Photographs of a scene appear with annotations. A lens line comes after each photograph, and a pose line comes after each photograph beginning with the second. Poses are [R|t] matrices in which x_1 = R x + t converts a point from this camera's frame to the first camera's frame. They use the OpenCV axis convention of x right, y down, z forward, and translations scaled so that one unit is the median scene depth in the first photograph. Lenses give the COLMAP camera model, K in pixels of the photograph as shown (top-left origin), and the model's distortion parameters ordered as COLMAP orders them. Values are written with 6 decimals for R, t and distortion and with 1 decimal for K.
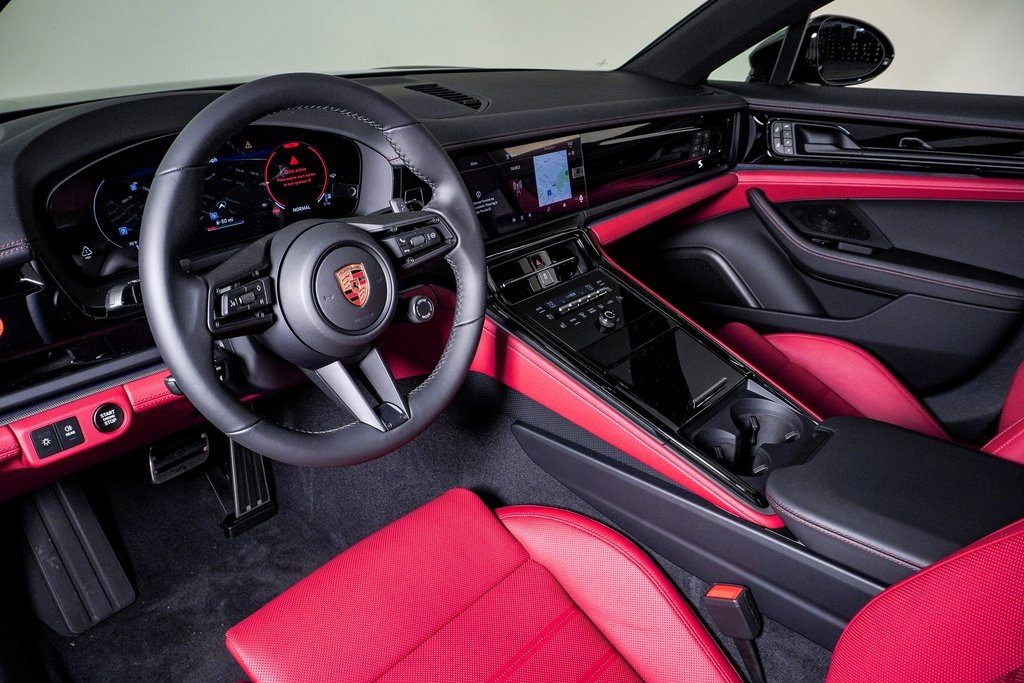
lens RADIAL K [[730.7, 0, 512.0], [0, 730.7, 341.5], [0, 0, 1]] dist [-0.072676, 0.039047]
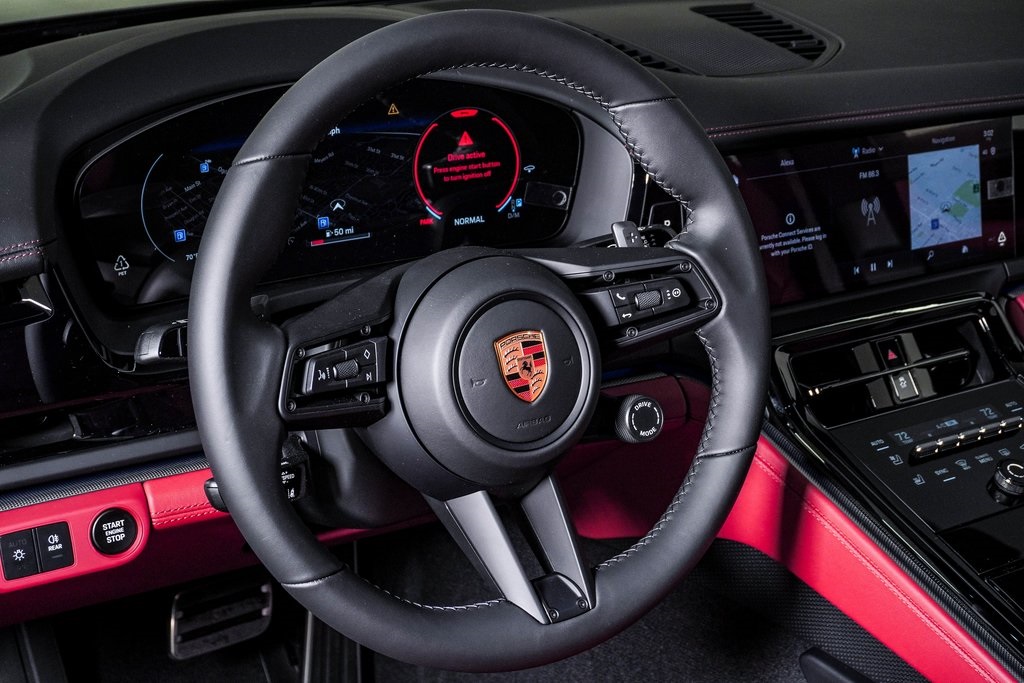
lens RADIAL K [[1503.4, 0, 511.9], [0, 1503.4, 339.6], [0, 0, 1]] dist [-0.041044, 0.065372]
pose [[0.954570, 0.105820, -0.278563, 0.099994], [-0.129376, 0.989293, -0.067530, -0.013869], [0.268435, 0.100502, 0.958041, -0.153694]]
